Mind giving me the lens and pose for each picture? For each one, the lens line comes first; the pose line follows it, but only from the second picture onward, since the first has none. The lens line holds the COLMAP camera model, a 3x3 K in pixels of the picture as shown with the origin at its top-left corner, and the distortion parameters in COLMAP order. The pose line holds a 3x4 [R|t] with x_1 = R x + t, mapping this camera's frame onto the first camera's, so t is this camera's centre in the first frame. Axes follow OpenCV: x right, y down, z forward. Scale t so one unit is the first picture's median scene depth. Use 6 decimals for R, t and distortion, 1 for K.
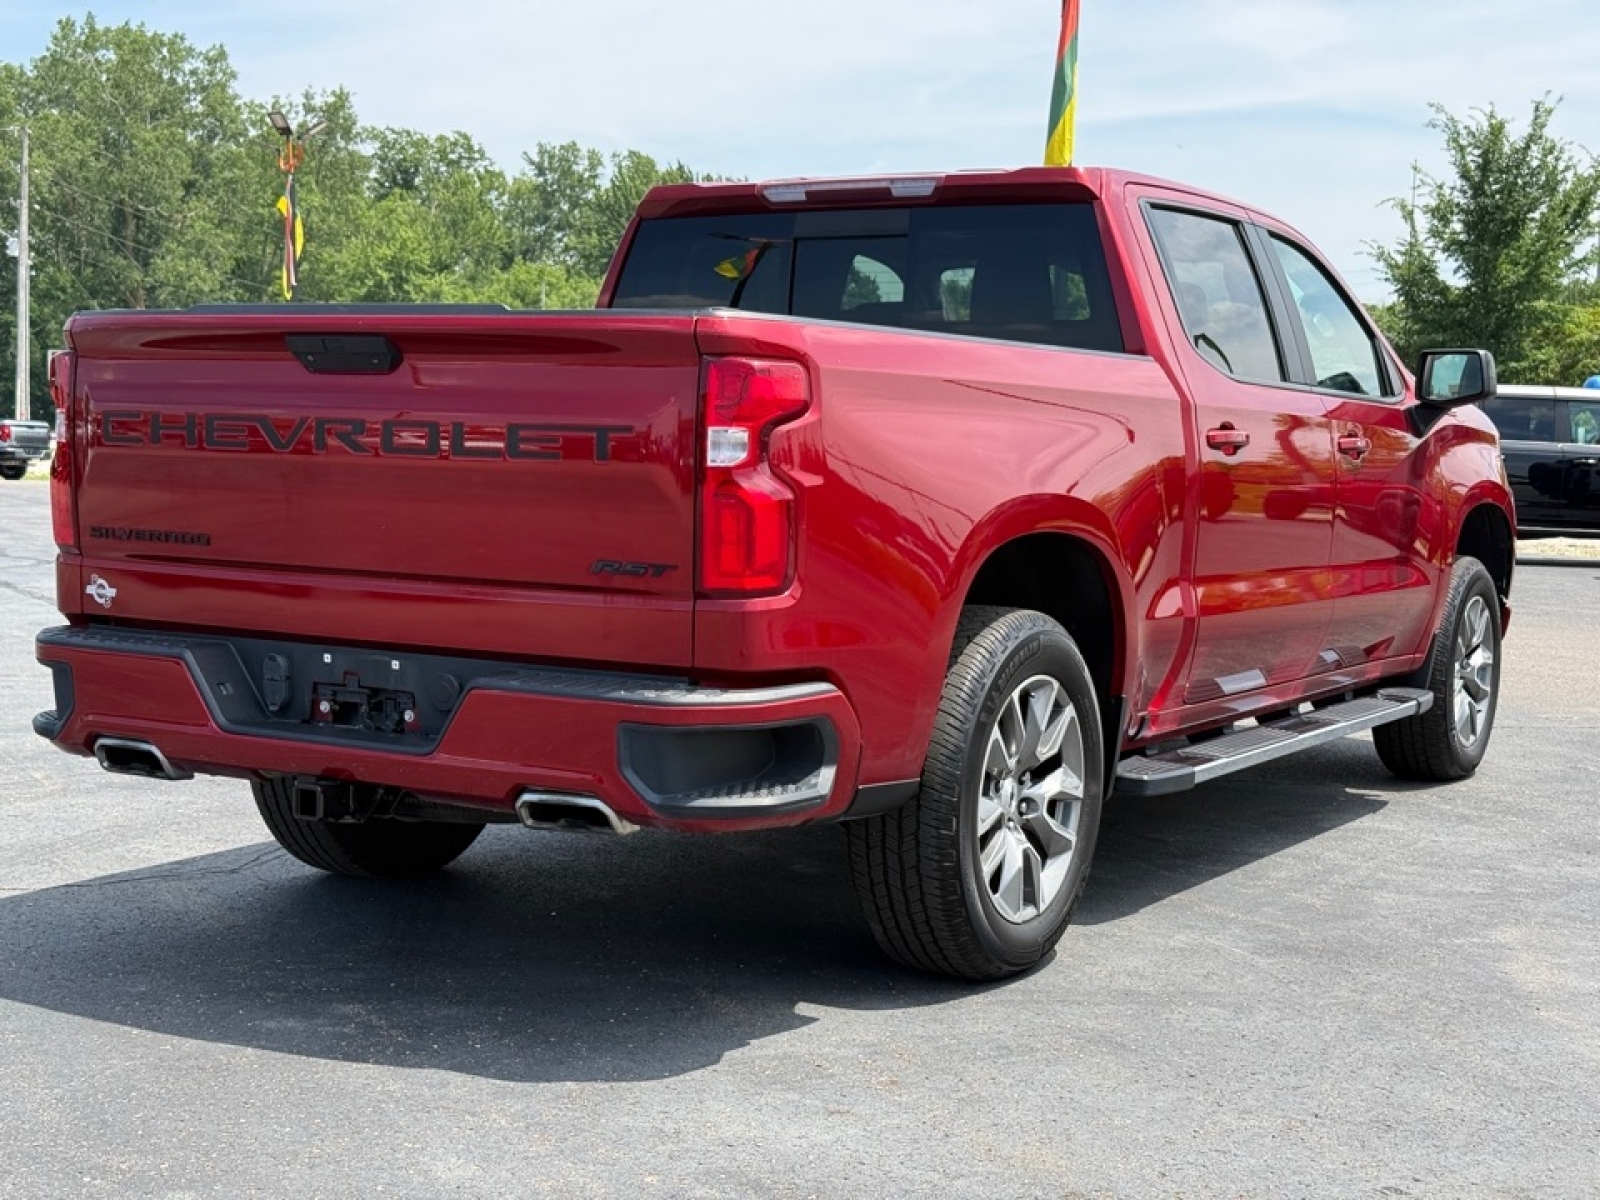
lens RADIAL K [[2251.8, 0, 800.3], [0, 2251.8, 603.8], [0, 0, 1]] dist [0.098697, 0.000000]
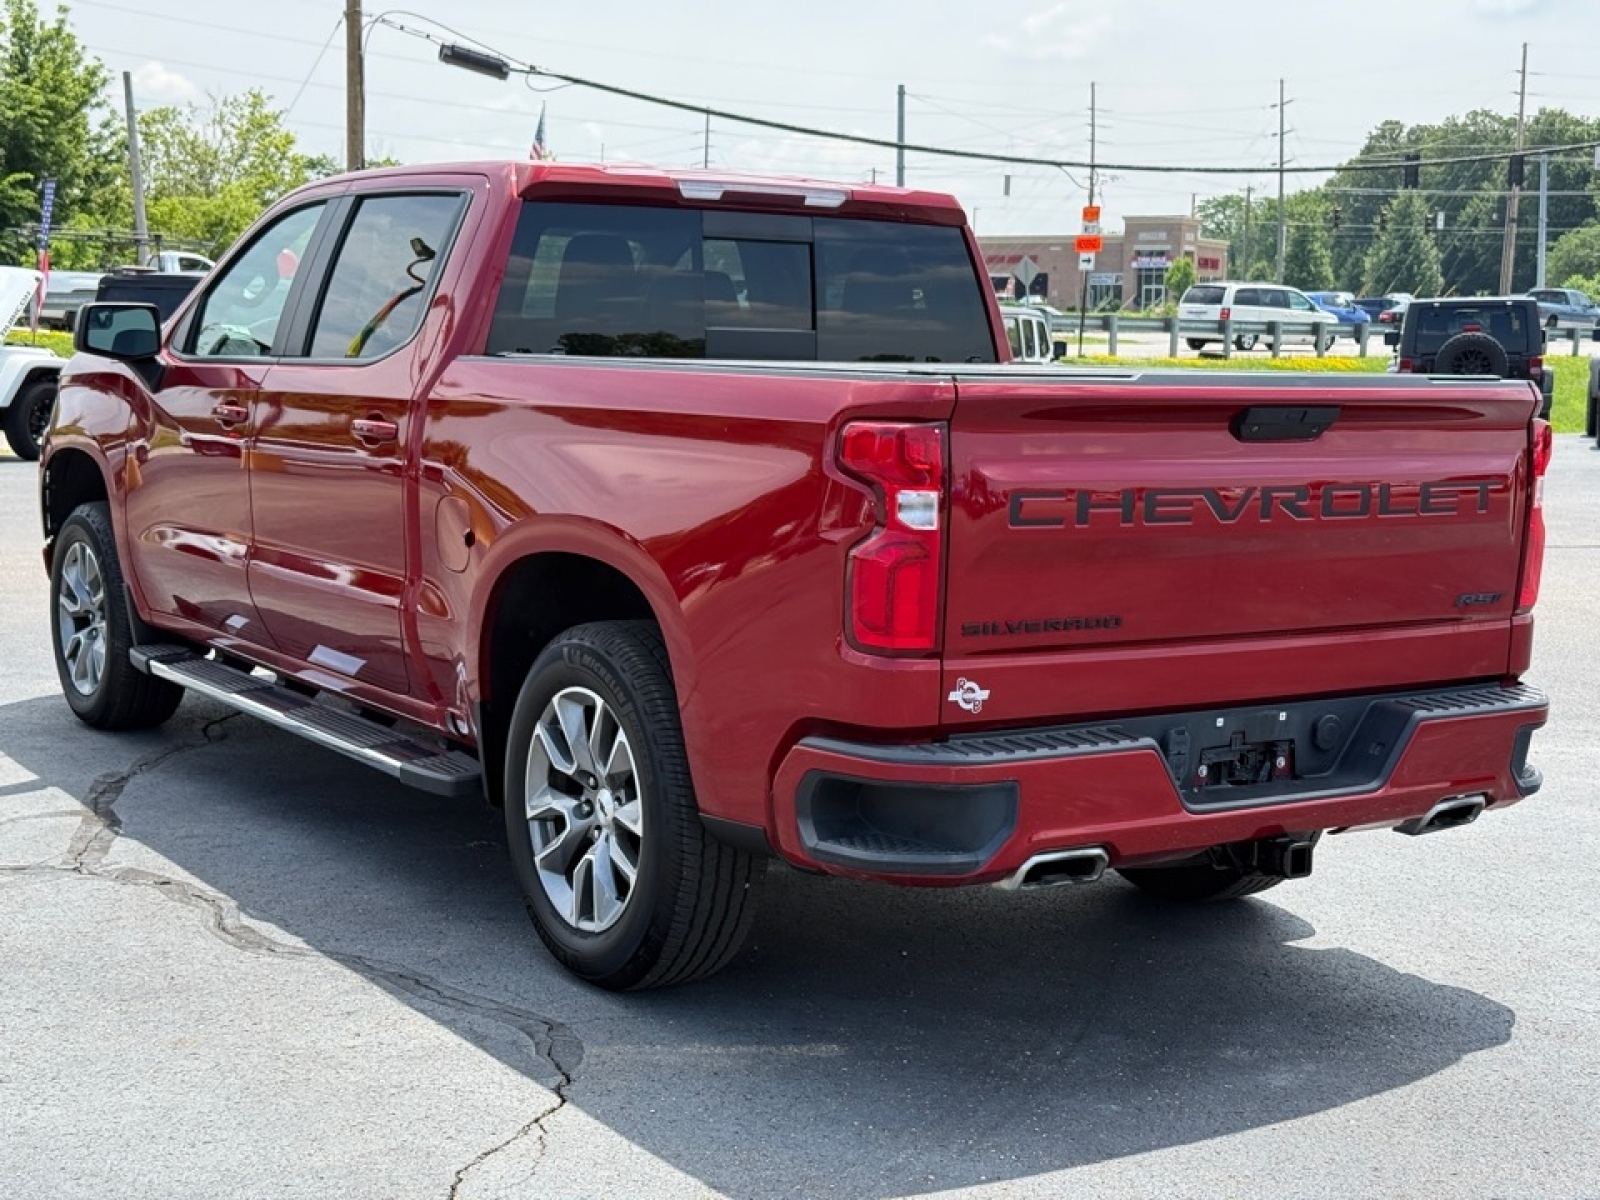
lens RADIAL K [[2251.8, 0, 800.9], [0, 2251.8, 588.9], [0, 0, 1]] dist [0.098697, 0.000000]
pose [[0.429104, -0.117342, 0.895601, -0.098727], [0.053432, 0.993087, 0.104514, -0.012512], [-0.901673, 0.003006, 0.432408, 0.061145]]
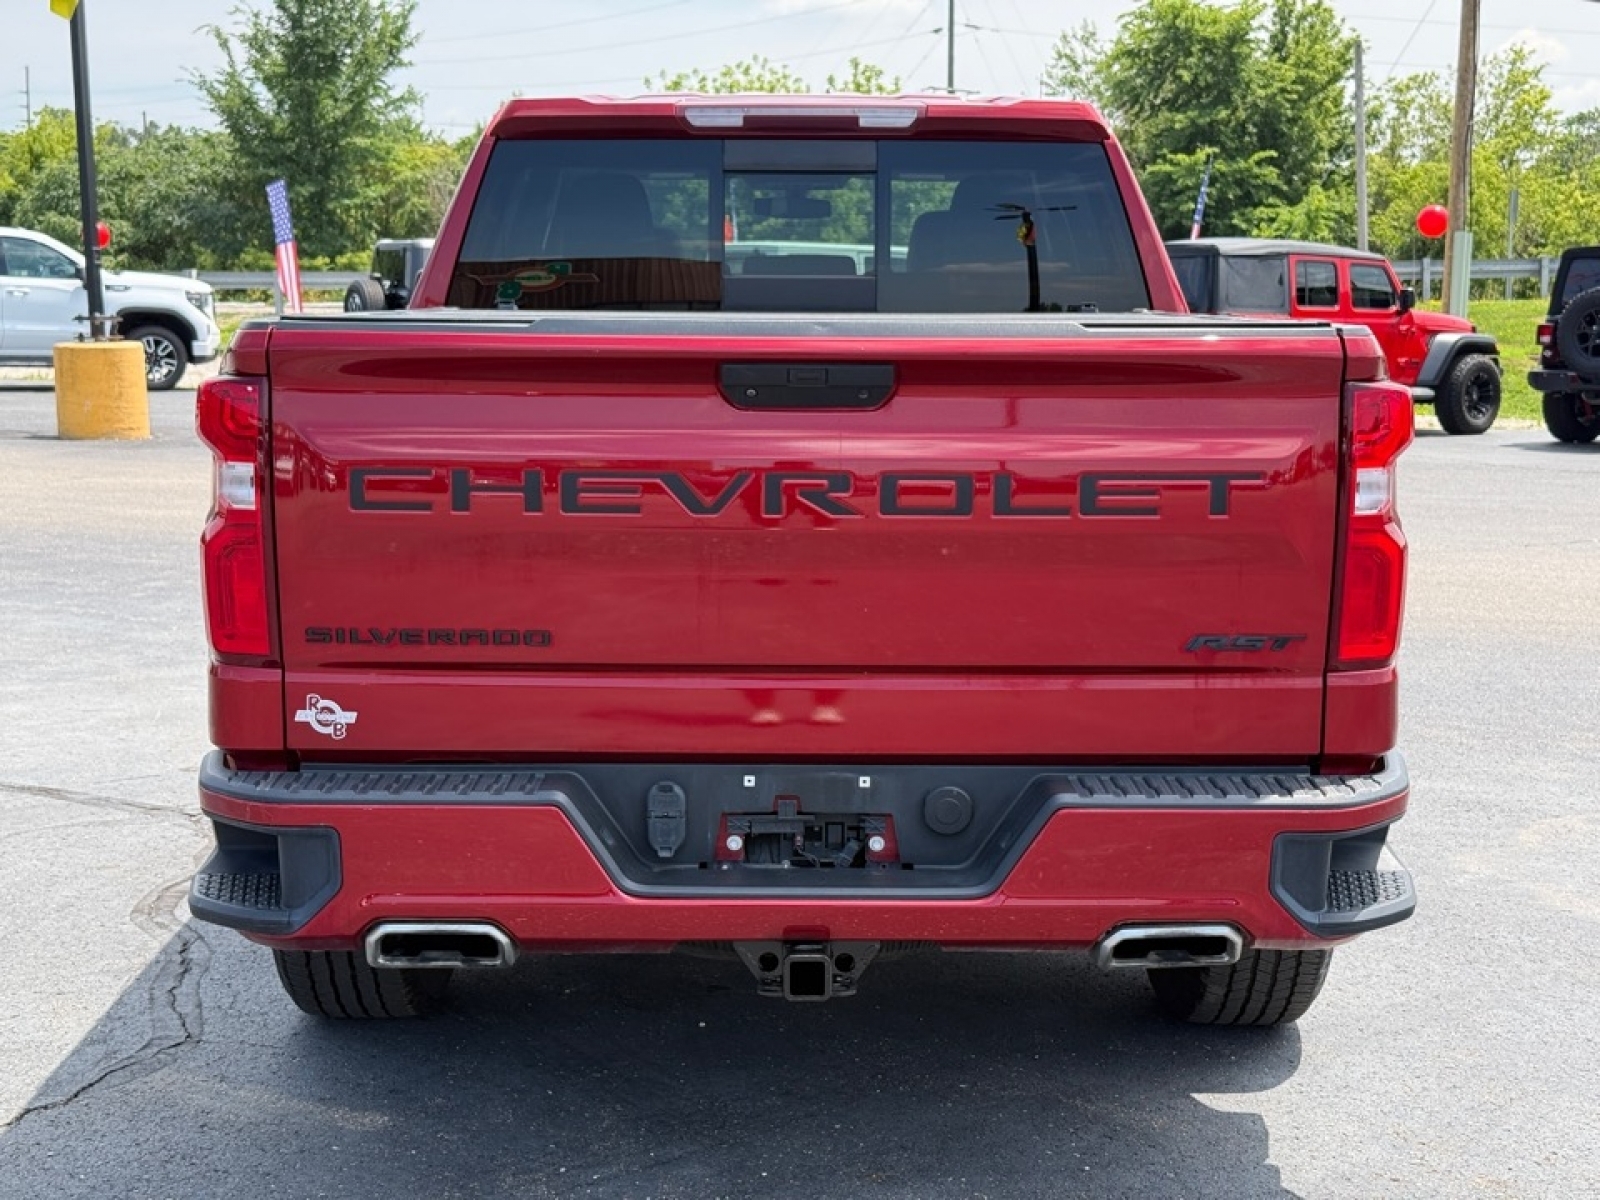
lens RADIAL K [[2251.8, 0, 801.2], [0, 2251.8, 603.6], [0, 0, 1]] dist [0.098697, 0.000000]
pose [[0.852483, -0.093489, 0.514327, -0.048297], [0.053967, 0.994360, 0.091296, -0.008656], [-0.519962, -0.050072, 0.852721, 0.028942]]
